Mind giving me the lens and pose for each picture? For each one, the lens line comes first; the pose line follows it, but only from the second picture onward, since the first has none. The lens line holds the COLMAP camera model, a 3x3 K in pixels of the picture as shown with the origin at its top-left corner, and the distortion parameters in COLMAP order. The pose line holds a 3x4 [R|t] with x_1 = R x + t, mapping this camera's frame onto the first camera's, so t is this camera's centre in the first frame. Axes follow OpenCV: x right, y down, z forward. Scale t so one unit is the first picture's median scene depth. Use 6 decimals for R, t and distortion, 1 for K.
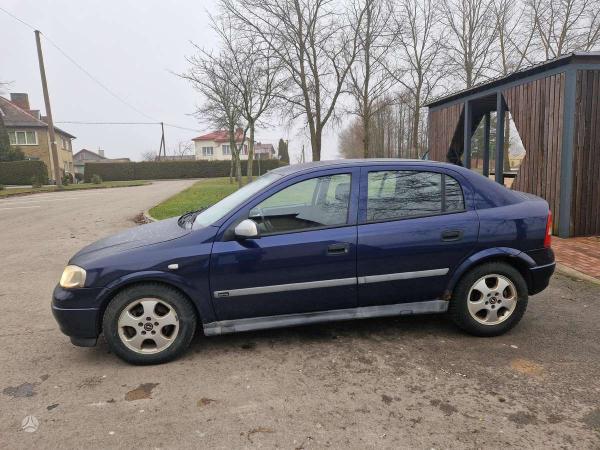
lens RADIAL K [[409.3, 0, 296.5], [0, 409.3, 221.6], [0, 0, 1]] dist [0.062537, -0.059112]
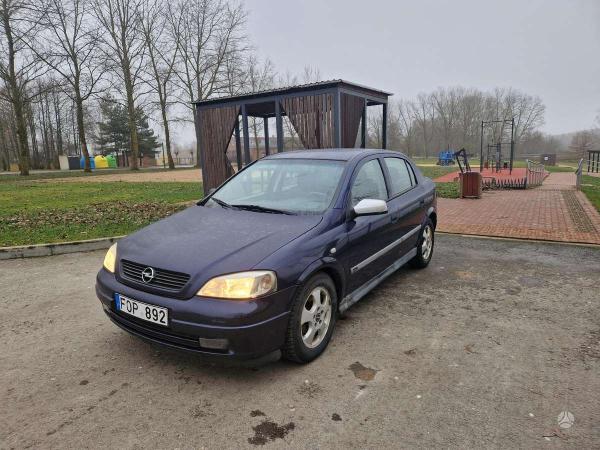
lens RADIAL K [[409.3, 0, 296.5], [0, 409.3, 221.6], [0, 0, 1]] dist [0.062537, -0.059112]
pose [[0.649284, -0.110642, 0.752455, -1.083596], [0.108454, 0.992720, 0.052388, -0.022484], [-0.752774, 0.047592, 0.656557, 0.397672]]
